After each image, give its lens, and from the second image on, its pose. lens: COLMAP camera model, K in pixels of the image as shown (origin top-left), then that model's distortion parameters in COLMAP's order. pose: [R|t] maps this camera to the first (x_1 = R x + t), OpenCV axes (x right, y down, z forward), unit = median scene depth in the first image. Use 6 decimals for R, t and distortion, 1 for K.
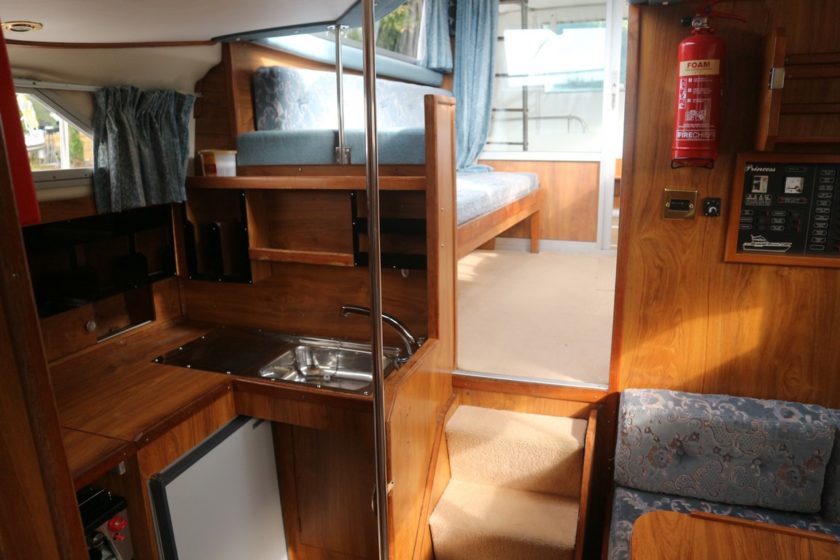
lens RADIAL K [[594.1, 0, 419.1], [0, 594.1, 276.3], [0, 0, 1]] dist [-0.129529, 0.090725]
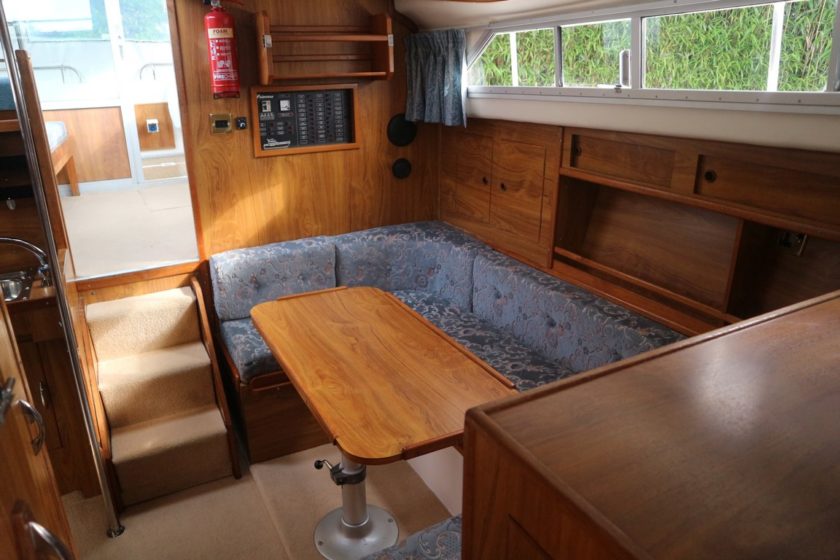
lens RADIAL K [[594.1, 0, 419.1], [0, 594.1, 276.3], [0, 0, 1]] dist [-0.129529, 0.090725]
pose [[0.670700, -0.238371, 0.702382, -0.364930], [0.178026, 0.971007, 0.159541, 0.112272], [-0.720048, 0.018038, 0.693690, -0.416433]]
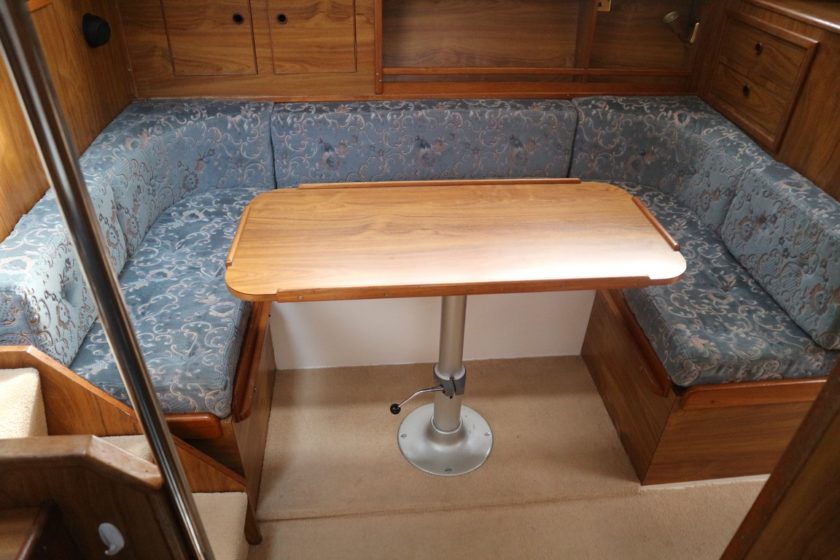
lens RADIAL K [[594.1, 0, 419.1], [0, 594.1, 276.3], [0, 0, 1]] dist [-0.129529, 0.090725]
pose [[-0.426188, -0.505890, 0.749959, -0.371209], [0.209026, 0.751516, 0.625725, -0.121845], [-0.880154, 0.423438, -0.214543, 0.738532]]
